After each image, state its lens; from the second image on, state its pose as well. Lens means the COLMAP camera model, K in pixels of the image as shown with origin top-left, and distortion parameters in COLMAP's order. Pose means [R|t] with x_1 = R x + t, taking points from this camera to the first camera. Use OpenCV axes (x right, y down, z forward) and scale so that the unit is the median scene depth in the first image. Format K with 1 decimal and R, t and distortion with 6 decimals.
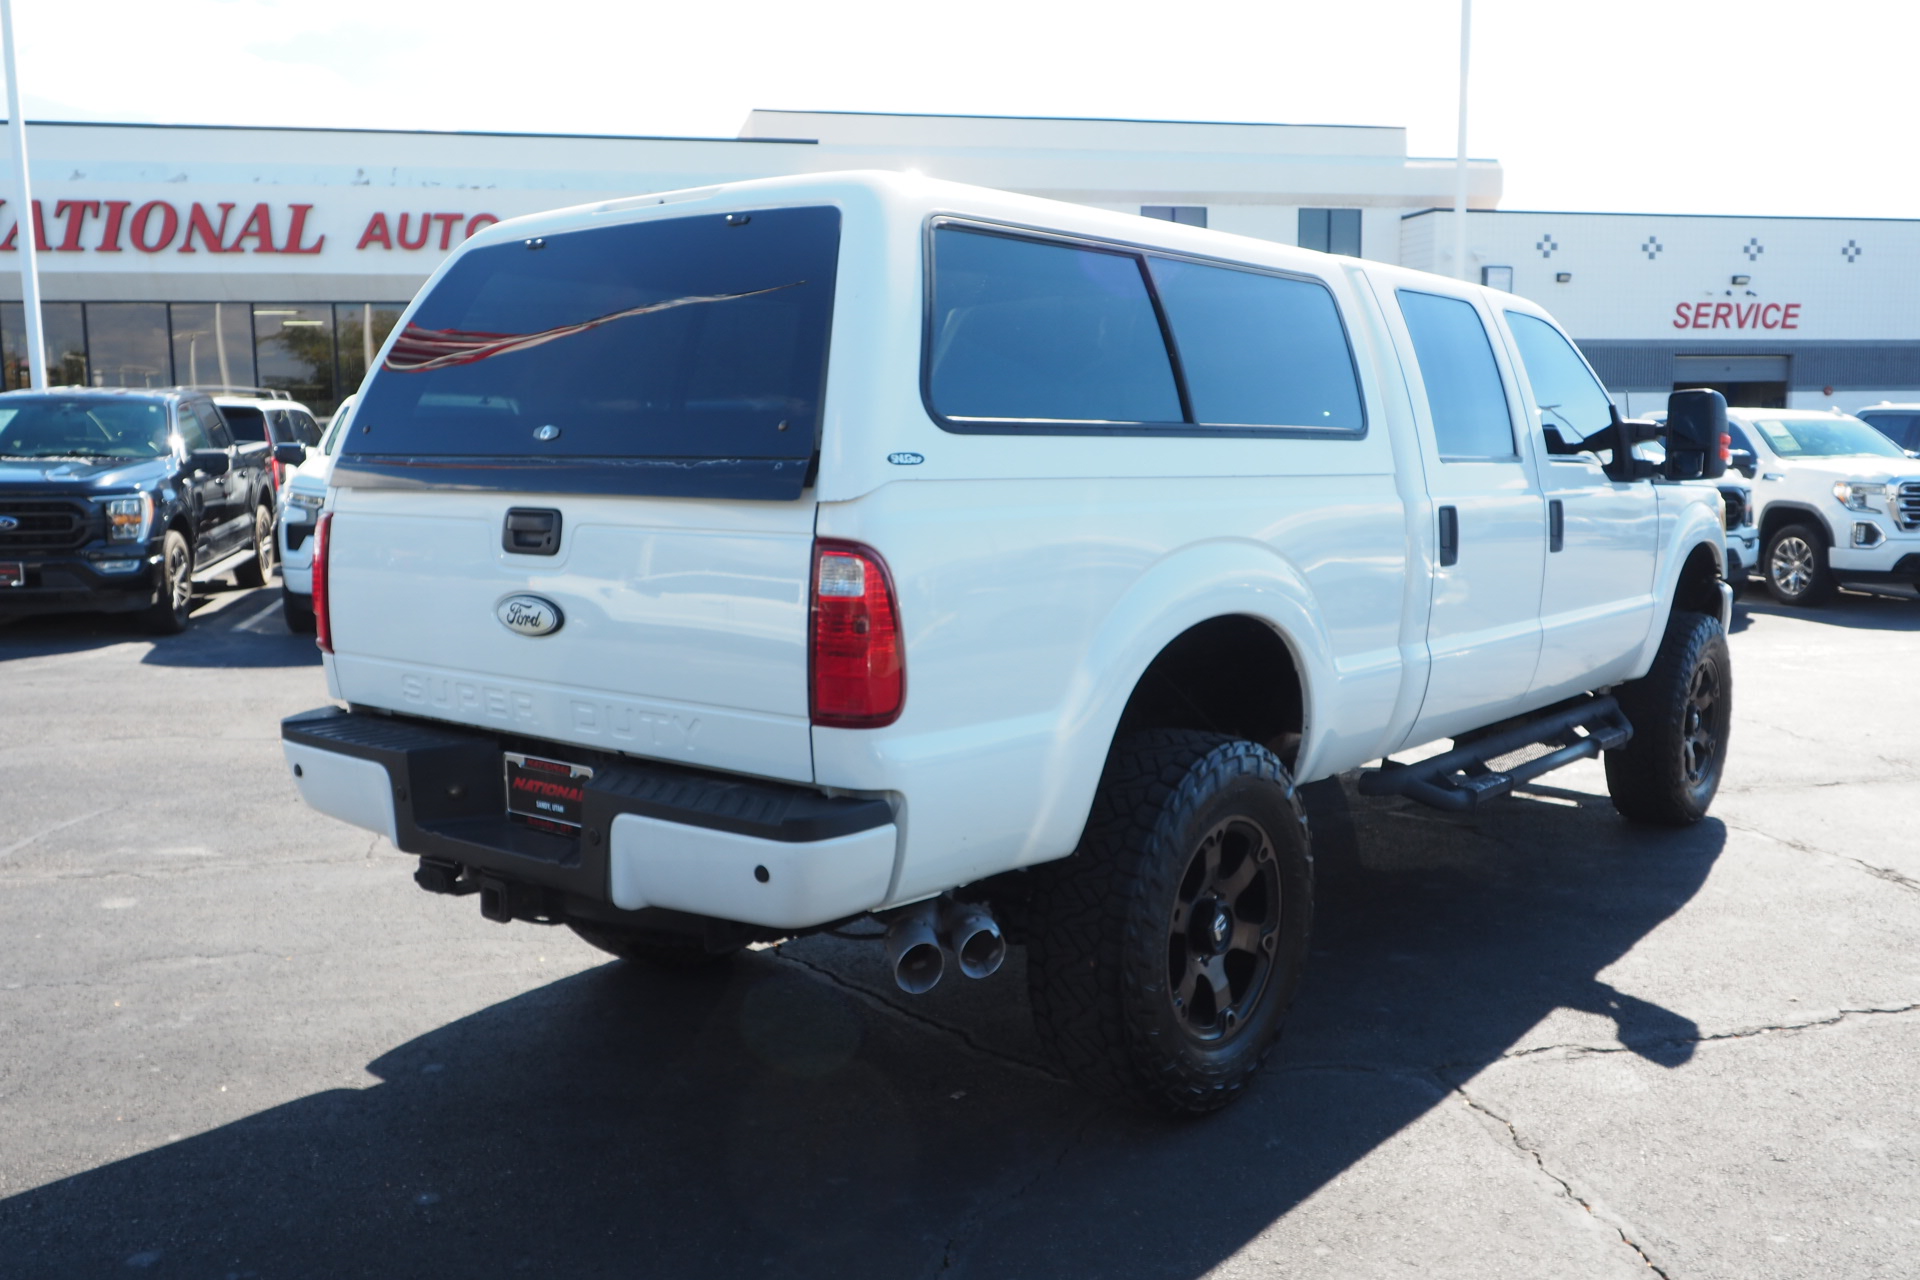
lens RADIAL K [[1646.8, 0, 960.0], [0, 1646.8, 640.0], [0, 0, 1]] dist [-0.004169, 0.014603]
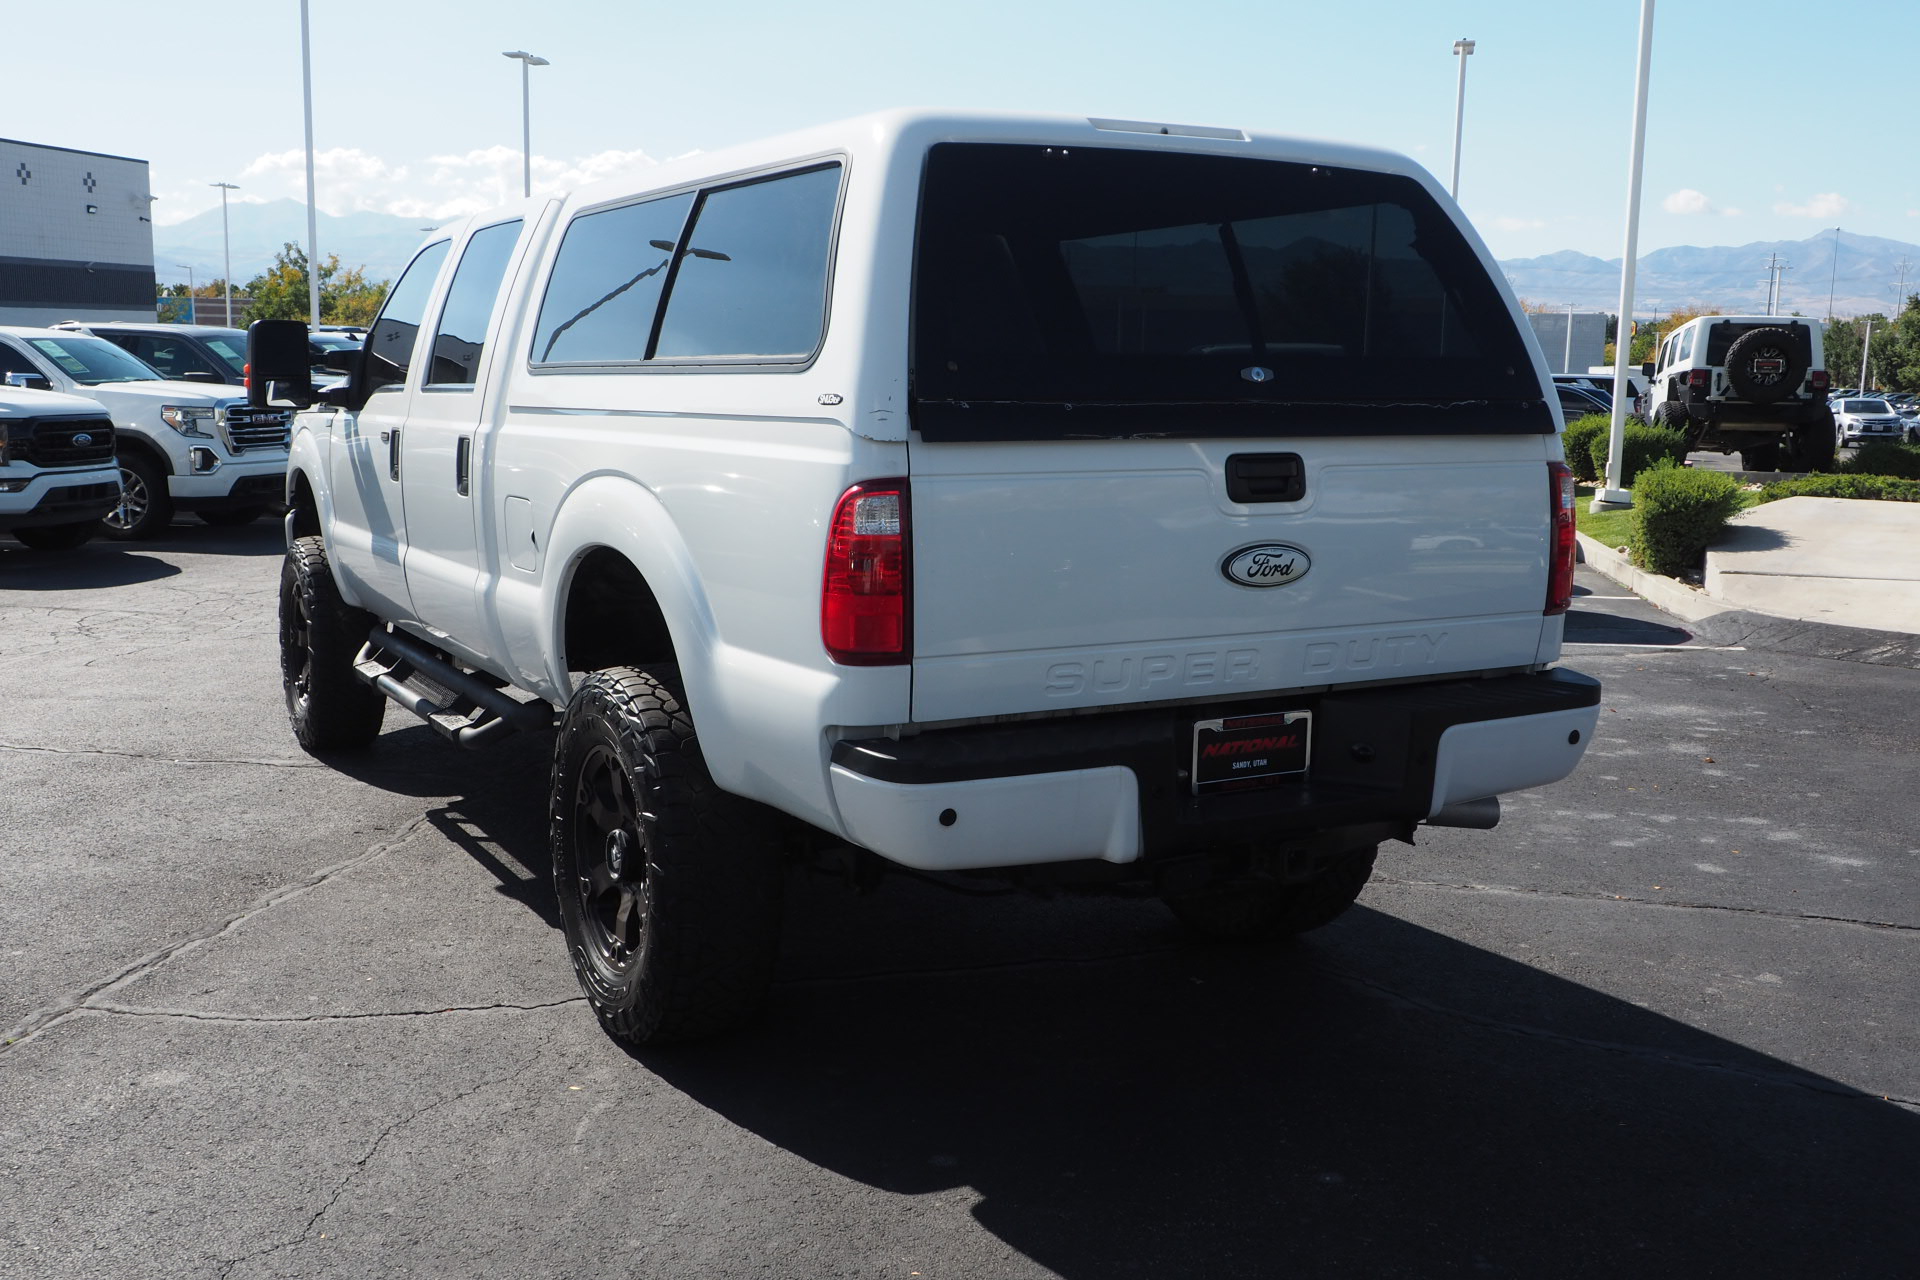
lens RADIAL K [[1876.0, 0, 960.0], [0, 1876.0, 640.0], [0, 0, 1]] dist [-0.004595, -0.002232]
pose [[0.380561, -0.127980, 0.915857, -1.280133], [0.099810, 0.990276, 0.096906, -0.091730], [-0.919354, 0.054533, 0.389634, 0.708999]]
